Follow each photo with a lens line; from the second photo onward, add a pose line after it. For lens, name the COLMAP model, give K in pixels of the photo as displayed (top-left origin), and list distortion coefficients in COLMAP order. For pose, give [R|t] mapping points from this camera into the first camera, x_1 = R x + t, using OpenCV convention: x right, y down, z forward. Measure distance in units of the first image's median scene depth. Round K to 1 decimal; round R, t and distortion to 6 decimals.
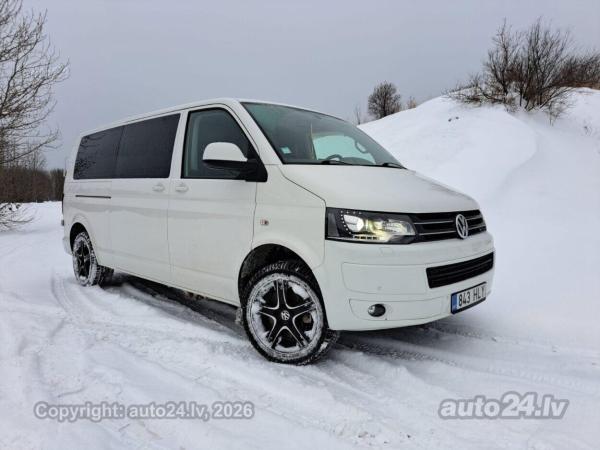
lens RADIAL K [[456.1, 0, 301.5], [0, 456.1, 221.3], [0, 0, 1]] dist [0.022816, -0.009685]
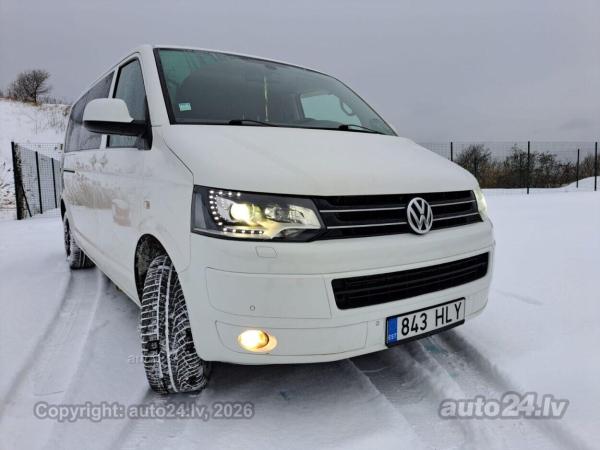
lens RADIAL K [[456.1, 0, 301.5], [0, 456.1, 221.3], [0, 0, 1]] dist [0.022816, -0.009685]
pose [[0.981911, 0.024951, -0.187692, 0.319895], [-0.015200, 0.998467, 0.053214, -0.014174], [0.188732, -0.049398, 0.980785, 0.324327]]
